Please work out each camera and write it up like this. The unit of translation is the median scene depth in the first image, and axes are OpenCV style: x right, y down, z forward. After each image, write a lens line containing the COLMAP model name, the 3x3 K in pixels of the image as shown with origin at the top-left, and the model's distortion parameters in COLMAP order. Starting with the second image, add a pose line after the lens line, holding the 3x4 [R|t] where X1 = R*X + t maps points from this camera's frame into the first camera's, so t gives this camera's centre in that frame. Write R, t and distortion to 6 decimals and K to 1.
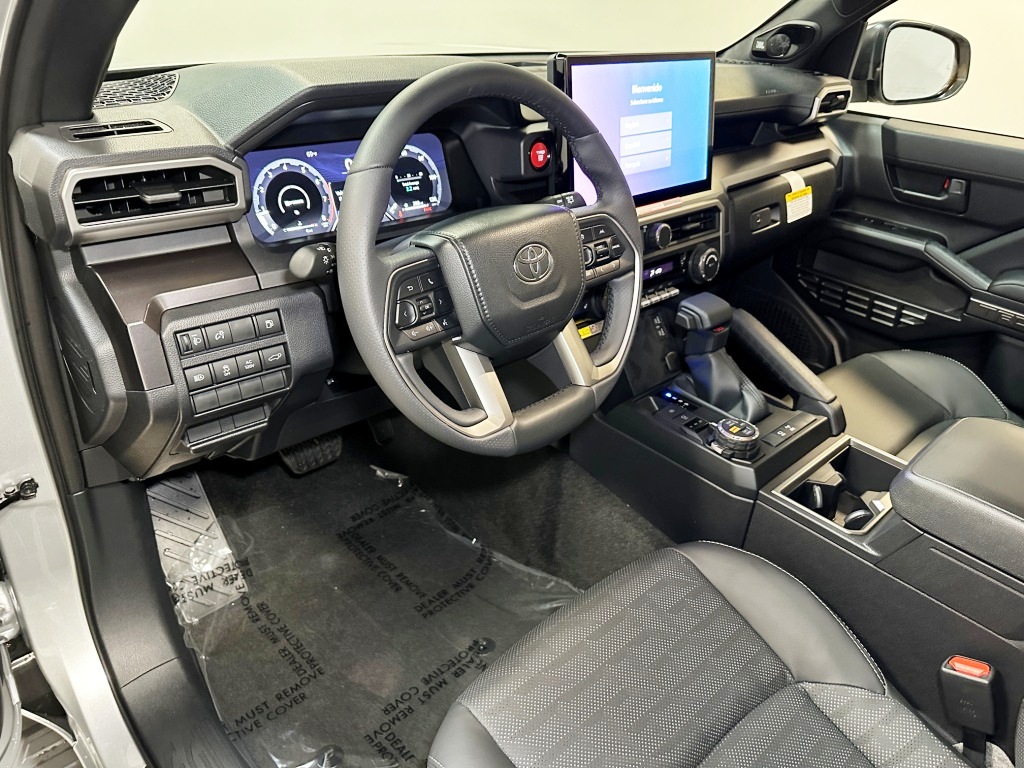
lens RADIAL K [[720.1, 0, 489.8], [0, 720.1, 394.1], [0, 0, 1]] dist [0.035646, -0.058356]
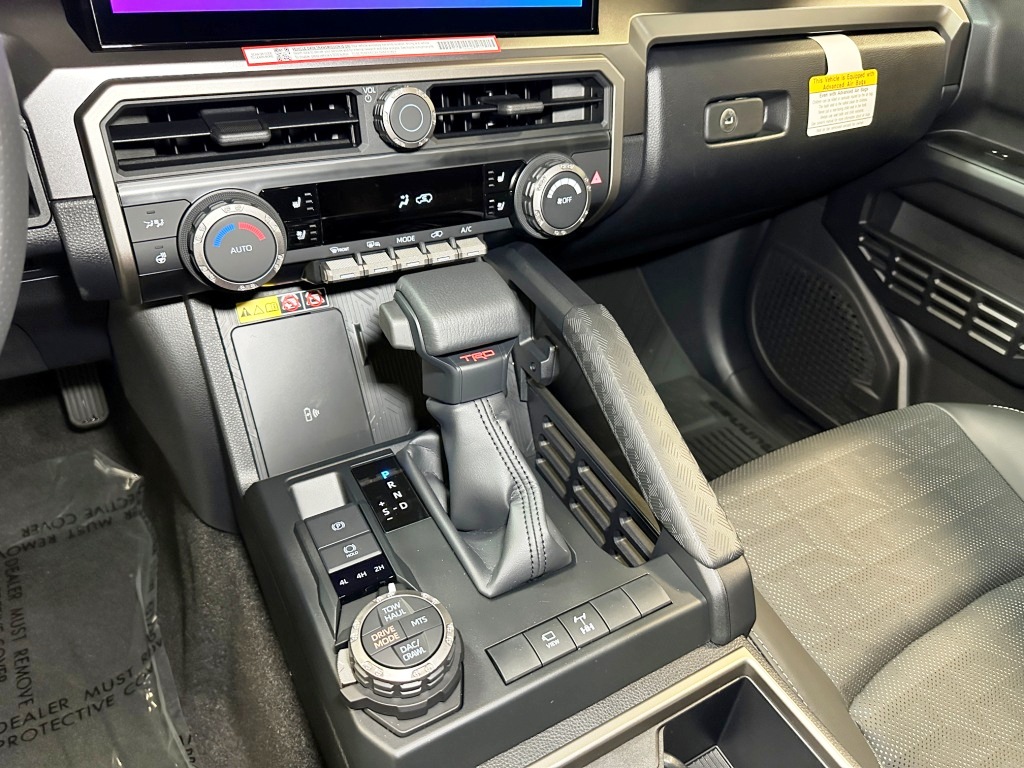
lens RADIAL K [[720.1, 0, 512.0], [0, 720.1, 386.9], [0, 0, 1]] dist [0.035646, -0.058356]
pose [[0.977406, 0.156991, -0.141534, 0.293826], [-0.139190, 0.981961, 0.127983, -0.095470], [0.159073, -0.105391, 0.981626, 0.428912]]
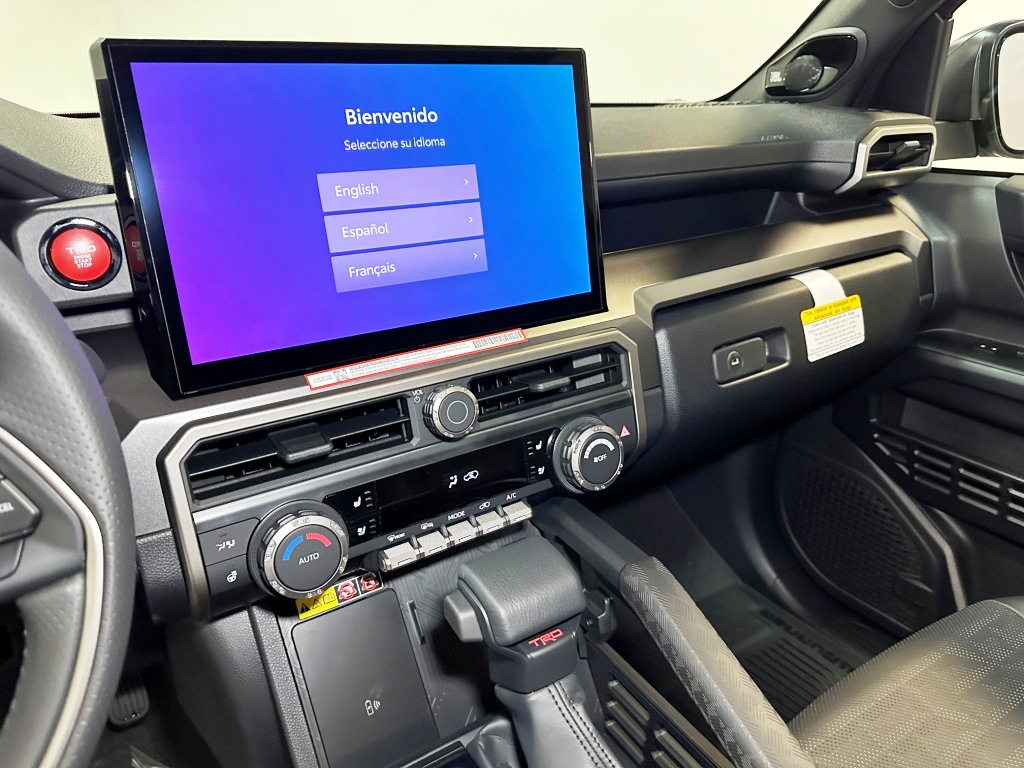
lens RADIAL K [[720.1, 0, 513.7], [0, 720.1, 384.5], [0, 0, 1]] dist [0.035646, -0.058356]
pose [[0.984517, -0.000899, -0.175287, 0.274385], [-0.025077, 0.988979, -0.145919, -0.128203], [0.173487, 0.148055, 0.973644, 0.412567]]
